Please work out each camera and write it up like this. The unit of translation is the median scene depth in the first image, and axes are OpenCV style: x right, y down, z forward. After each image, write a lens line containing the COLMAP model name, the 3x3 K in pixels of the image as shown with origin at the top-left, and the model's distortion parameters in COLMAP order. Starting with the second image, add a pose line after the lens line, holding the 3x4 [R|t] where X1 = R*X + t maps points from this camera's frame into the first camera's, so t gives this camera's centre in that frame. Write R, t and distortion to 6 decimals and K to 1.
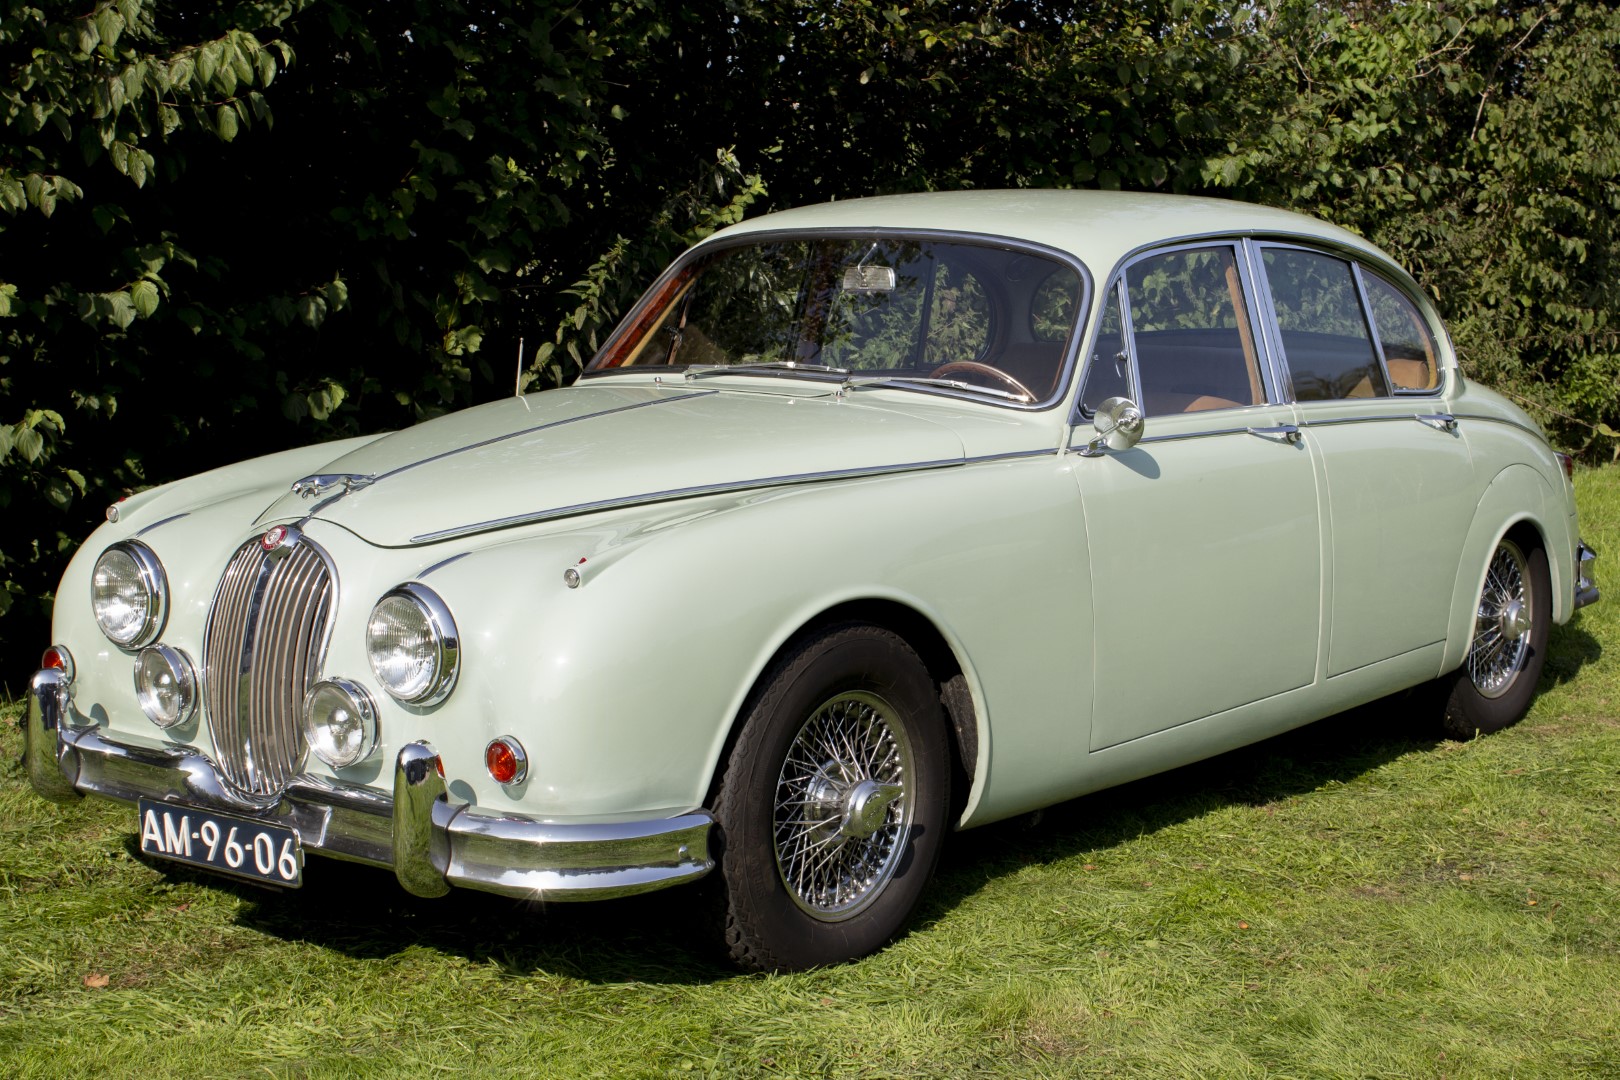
lens RADIAL K [[3140.2, 0, 810.0], [0, 3140.2, 540.0], [0, 0, 1]] dist [-0.036473, 0.120856]
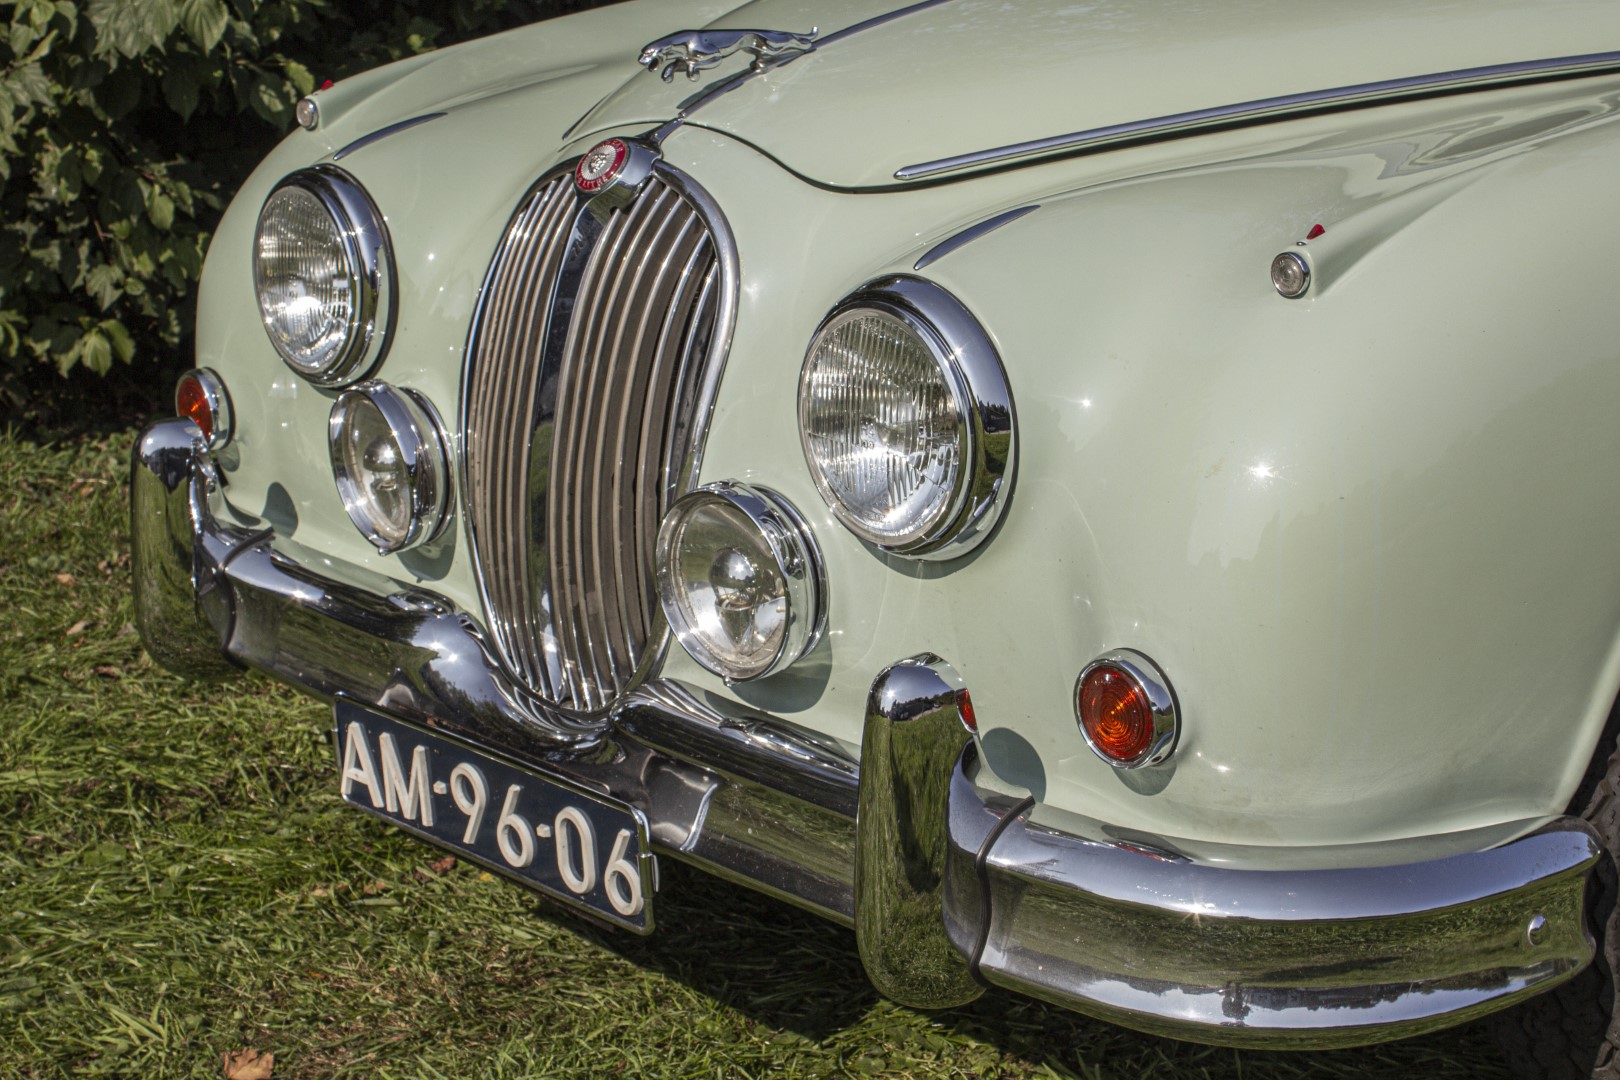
lens RADIAL K [[2710.2, 0, 810.0], [0, 2710.2, 540.0], [0, 0, 1]] dist [-0.041239, 0.014263]
pose [[0.991871, 0.027947, -0.124139, -0.089372], [-0.010243, 0.989953, 0.141024, -0.002683], [0.126833, -0.138606, 0.982192, 0.606483]]
